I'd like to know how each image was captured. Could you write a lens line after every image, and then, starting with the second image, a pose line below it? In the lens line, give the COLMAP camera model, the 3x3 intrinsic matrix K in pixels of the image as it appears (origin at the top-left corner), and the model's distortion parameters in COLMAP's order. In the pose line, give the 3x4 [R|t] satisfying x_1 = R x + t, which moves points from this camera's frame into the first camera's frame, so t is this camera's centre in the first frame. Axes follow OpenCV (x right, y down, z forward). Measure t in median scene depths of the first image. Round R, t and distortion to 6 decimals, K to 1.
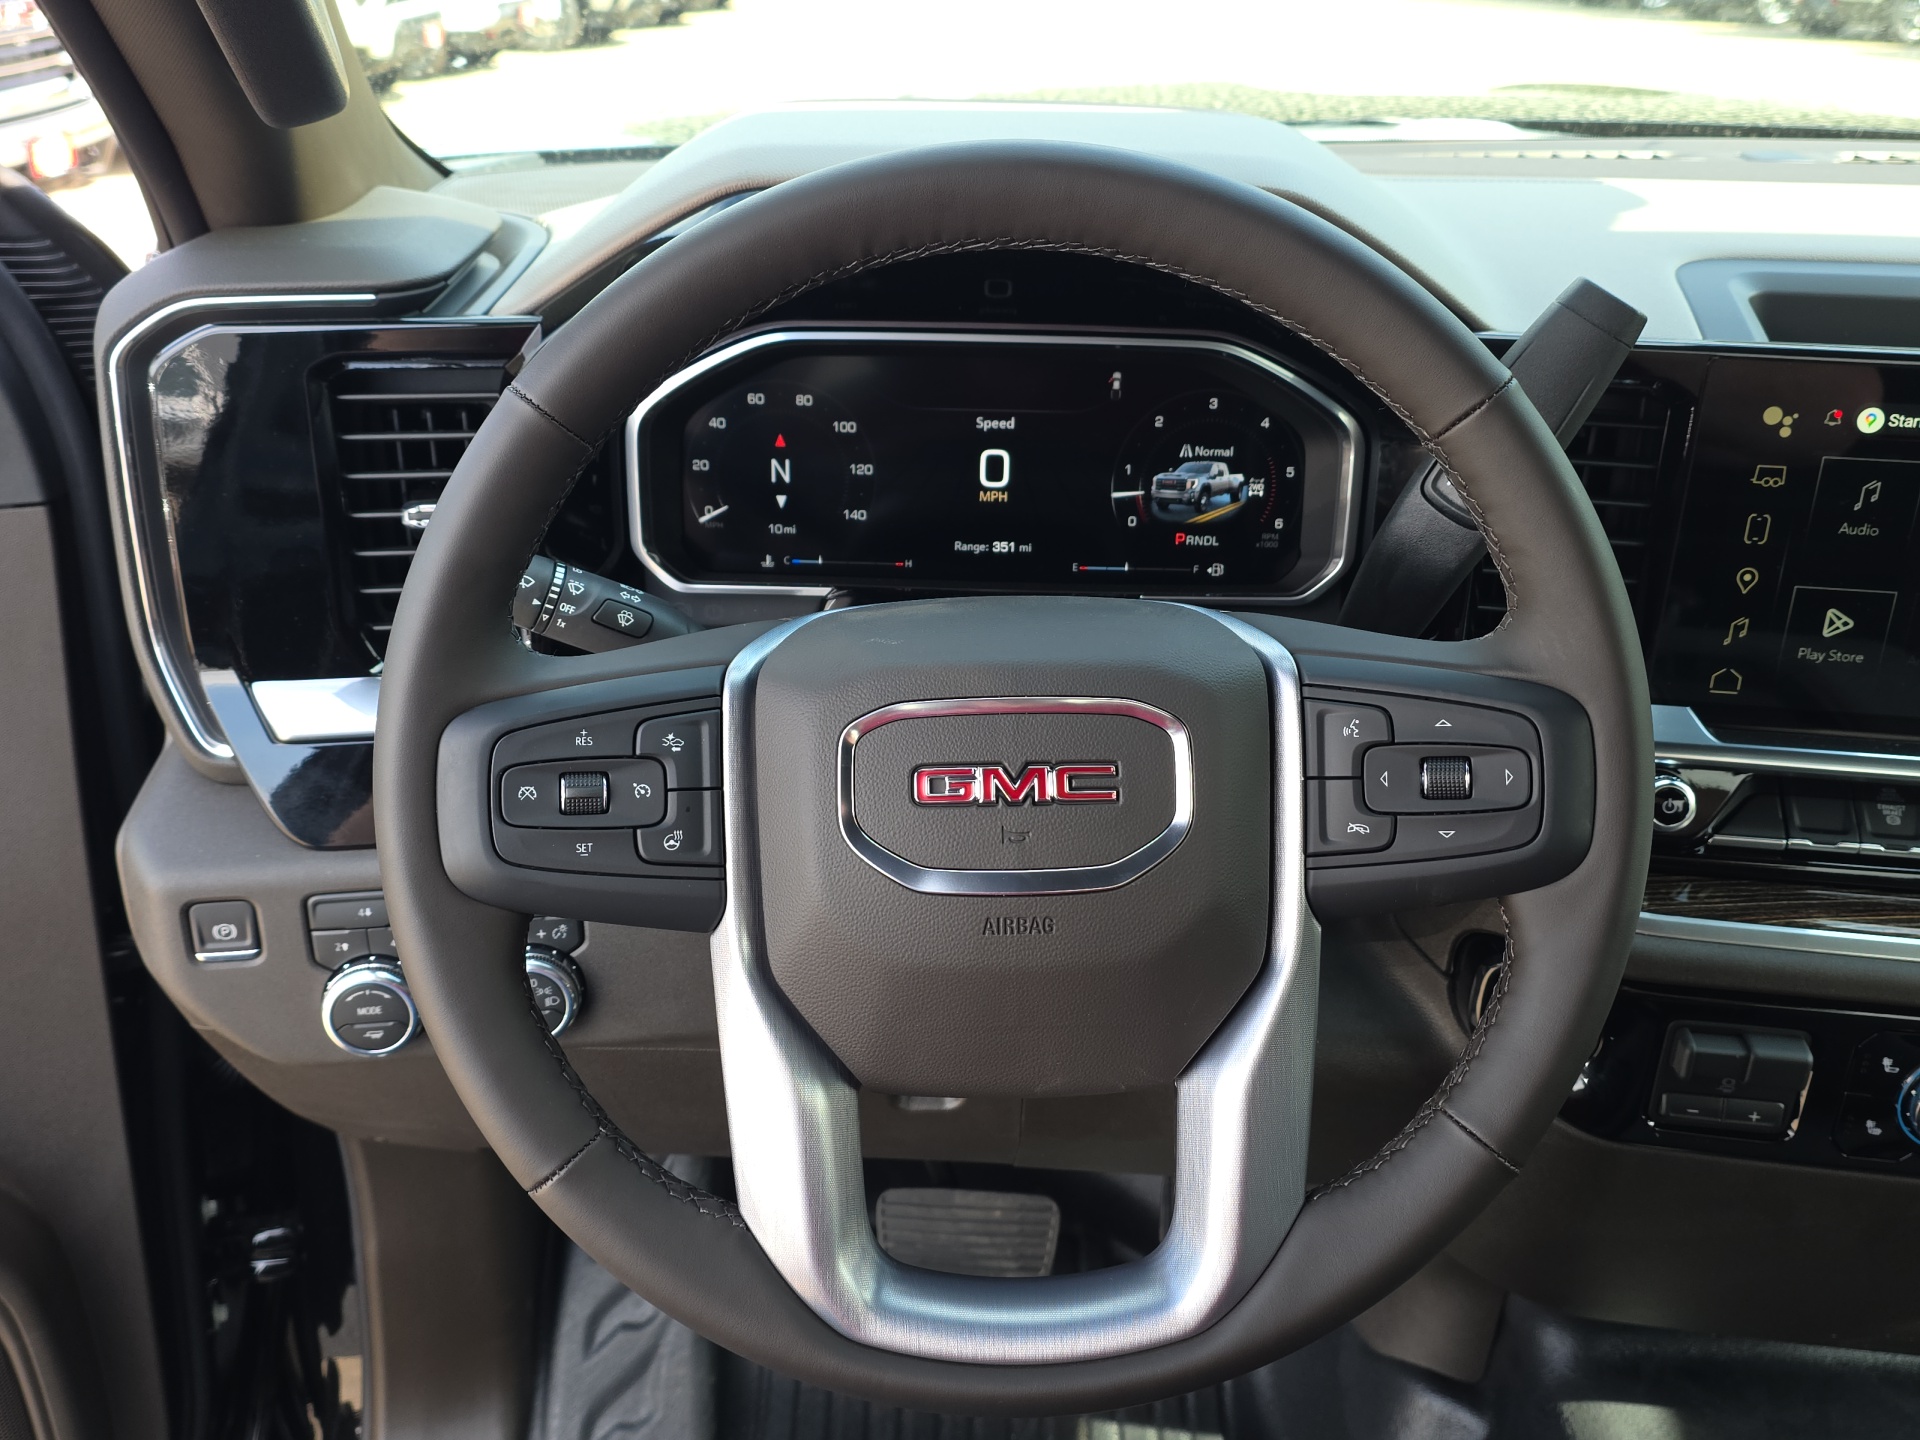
lens RADIAL K [[1560.4, 0, 955.4], [0, 1560.4, 717.0], [0, 0, 1]] dist [0.148149, -0.198739]
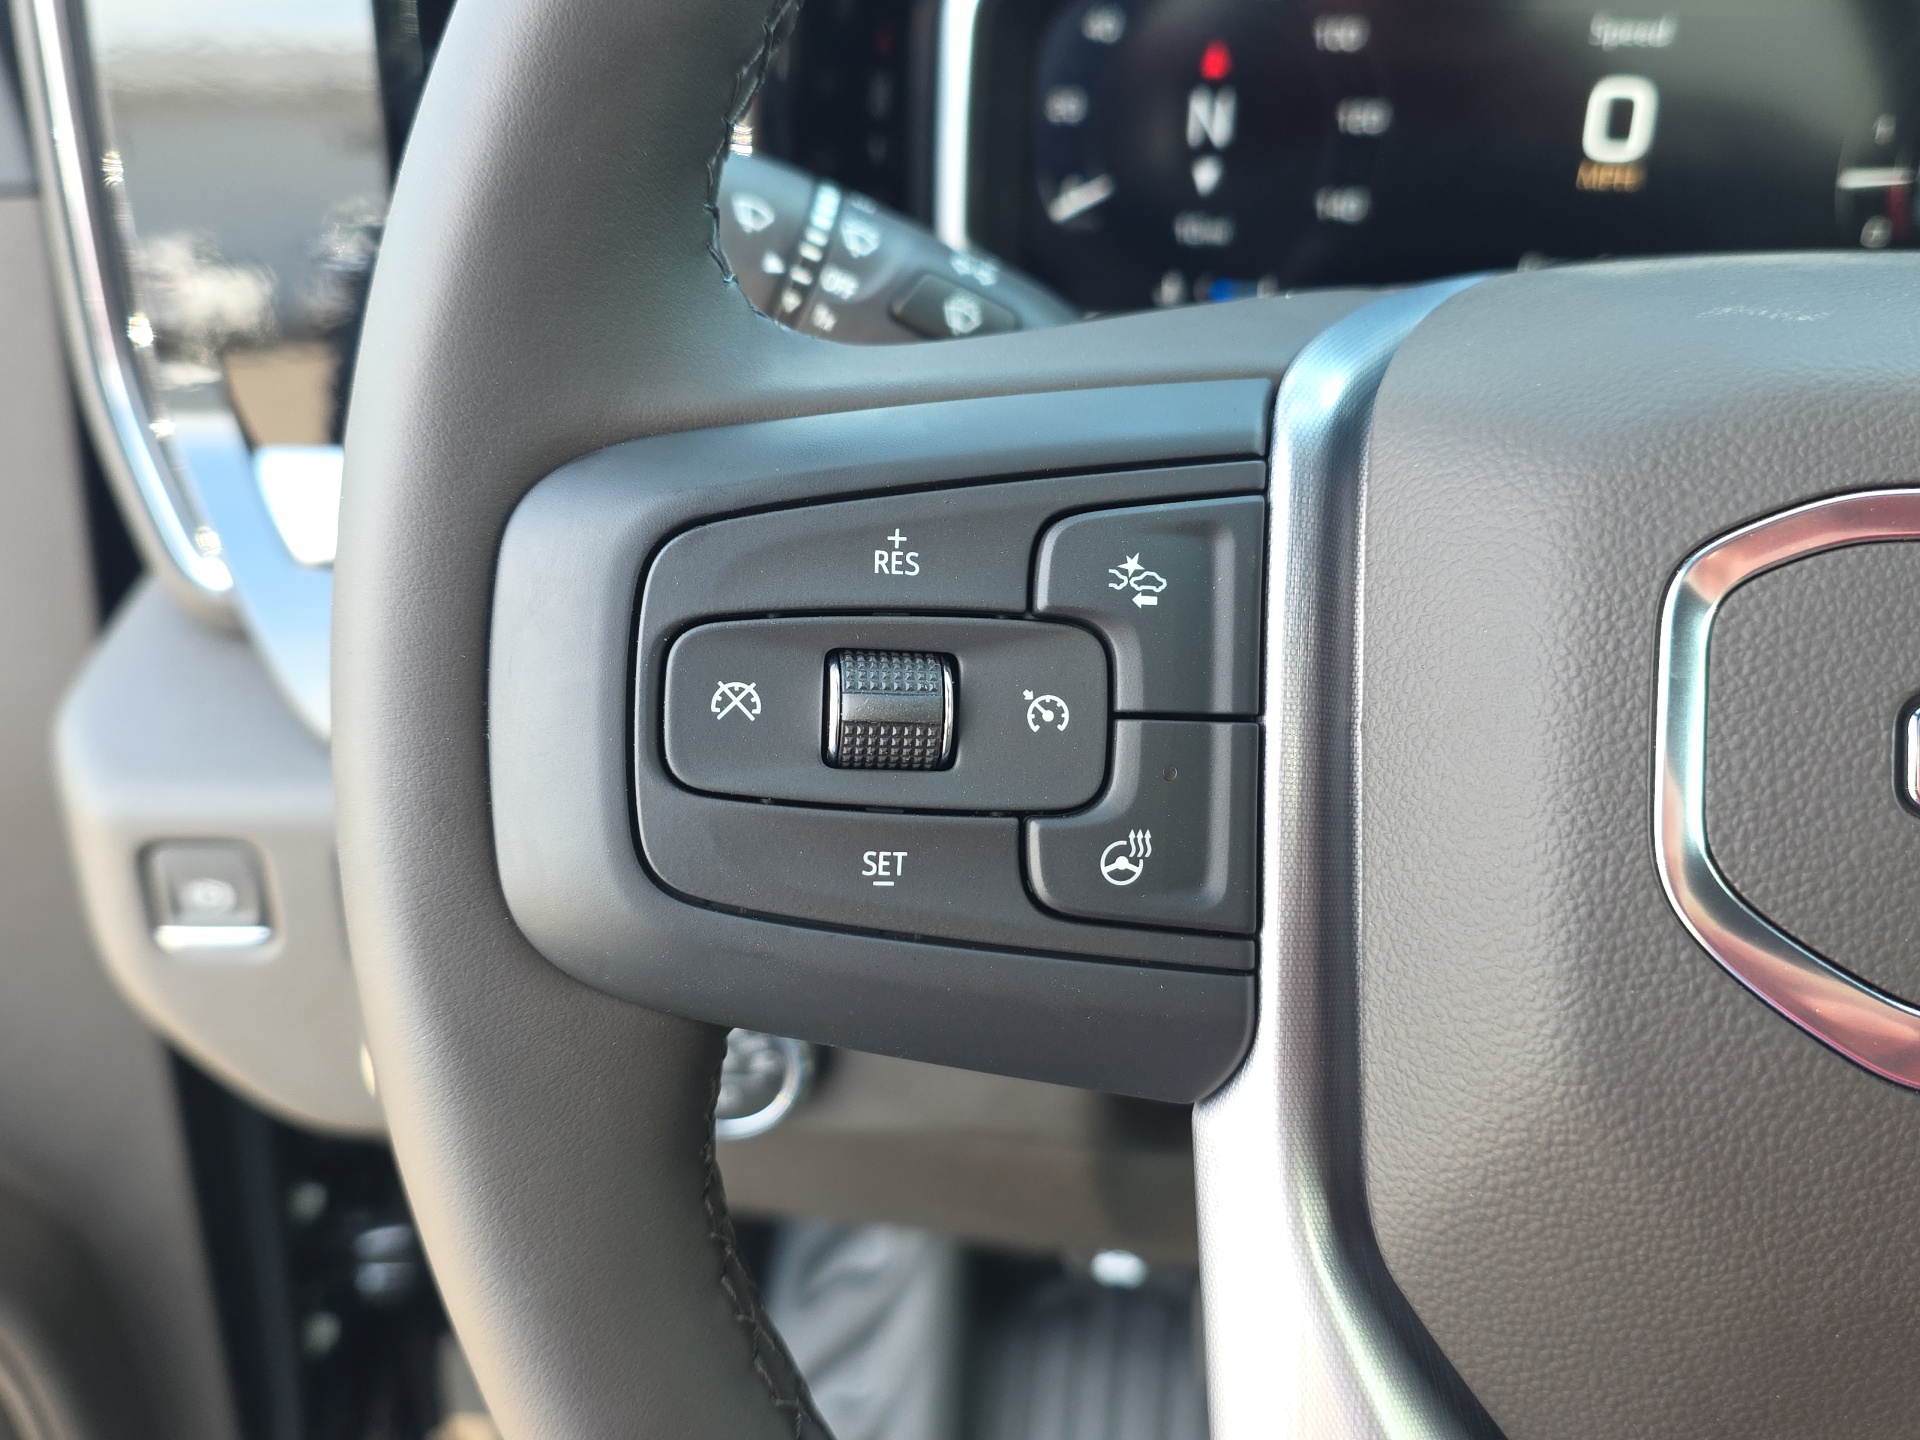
lens RADIAL K [[1587.9, 0, 968.0], [0, 1587.9, 720.9], [0, 0, 1]] dist [0.083202, -0.078493]
pose [[0.990883, 0.061918, -0.119654, -0.171667], [-0.053677, 0.996037, 0.070912, 0.024036], [0.123571, -0.063843, 0.990280, 0.632812]]
